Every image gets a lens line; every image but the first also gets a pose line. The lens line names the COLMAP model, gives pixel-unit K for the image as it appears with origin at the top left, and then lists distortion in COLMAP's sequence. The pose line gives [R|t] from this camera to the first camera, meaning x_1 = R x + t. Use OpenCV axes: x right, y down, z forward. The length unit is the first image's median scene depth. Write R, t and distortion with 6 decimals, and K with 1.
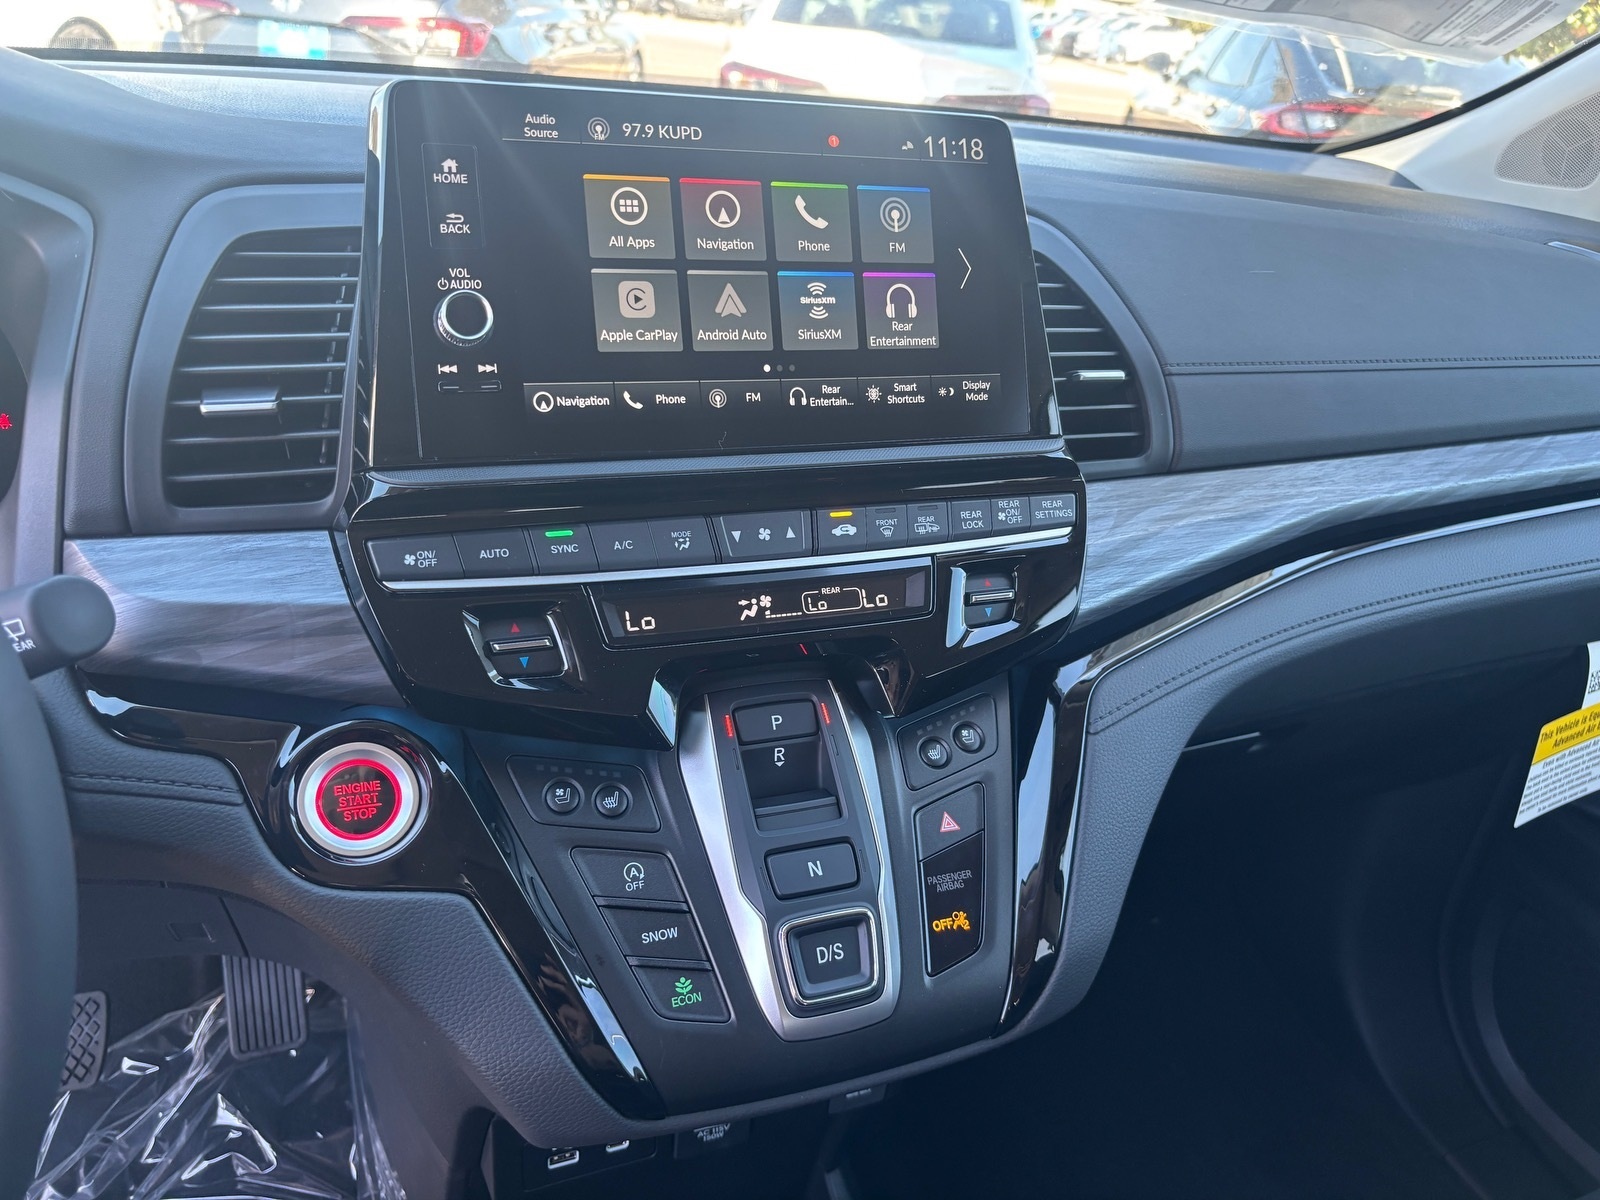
lens RADIAL K [[1211.1, 0, 822.6], [0, 1211.1, 608.1], [0, 0, 1]] dist [0.104820, -0.290341]
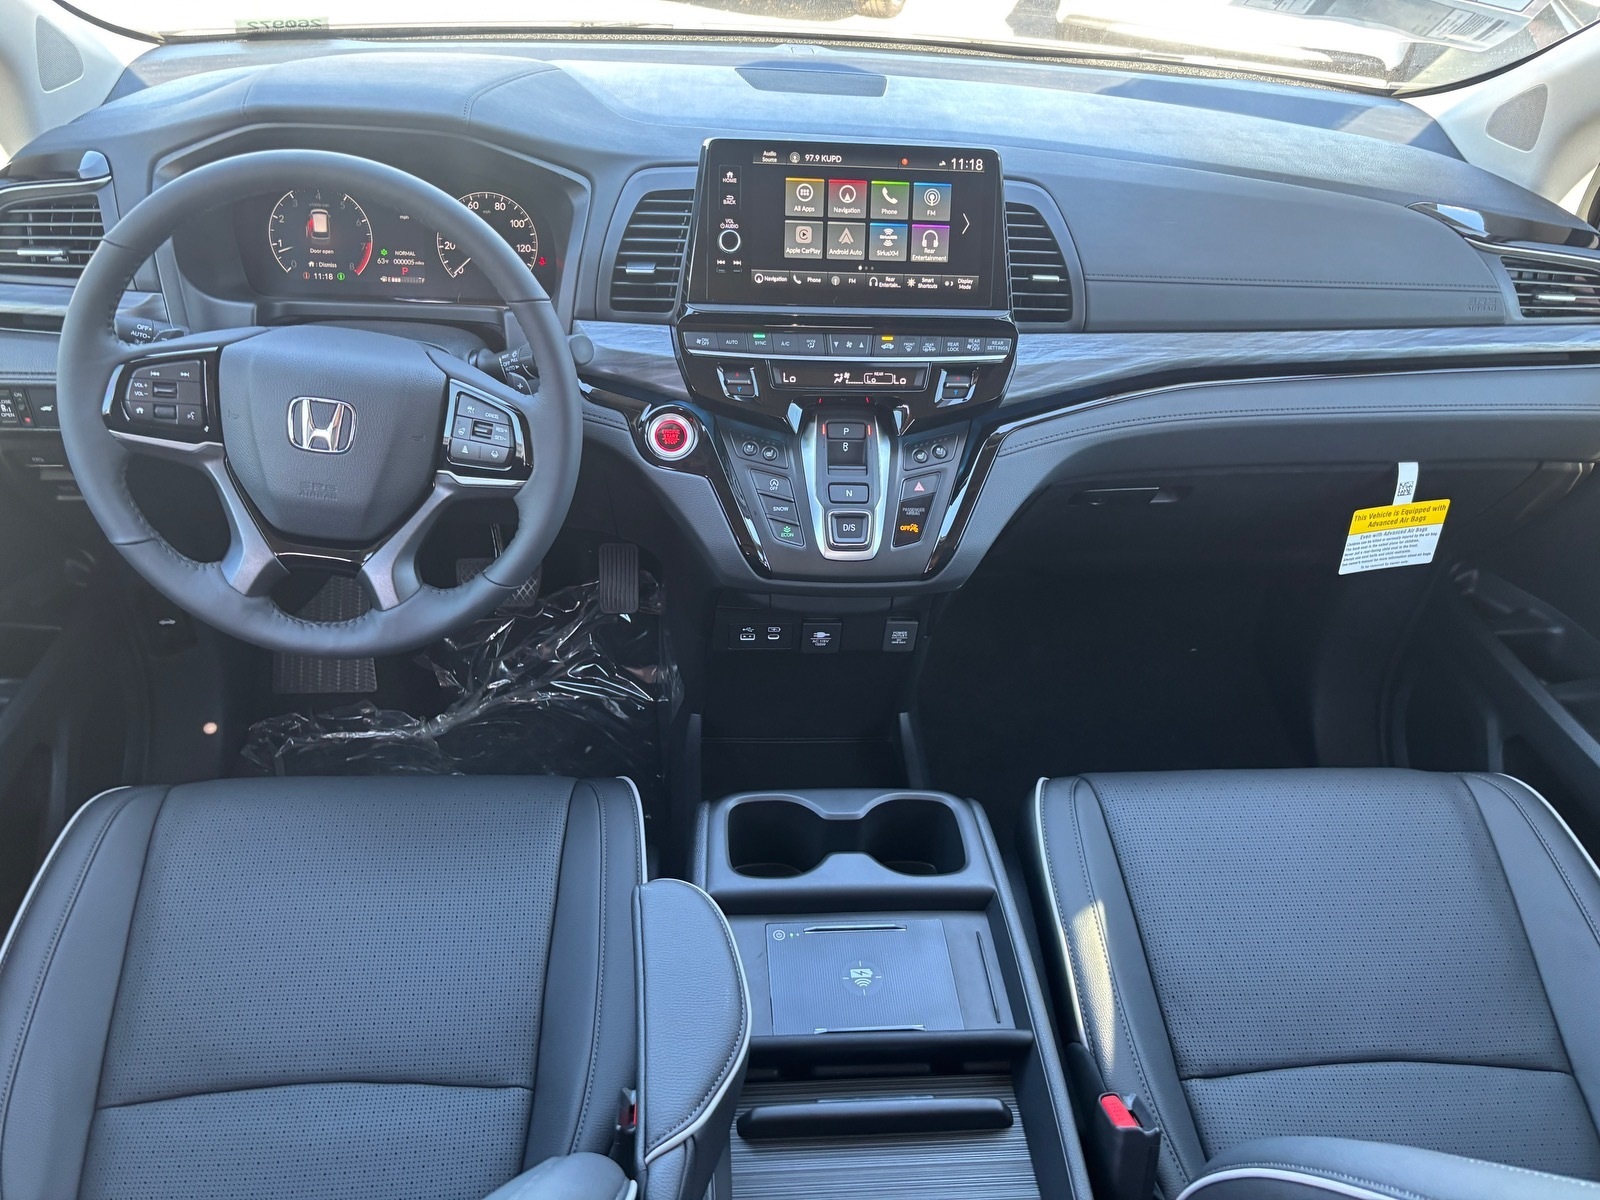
lens RADIAL K [[1217.5, 0, 800.0], [0, 1217.5, 600.0], [0, 0, 1]] dist [0.028727, -0.015036]
pose [[0.955198, 0.153164, -0.253253, 0.501746], [-0.110508, 0.978366, 0.174896, 0.016459], [0.274561, -0.139074, 0.951459, -1.215626]]
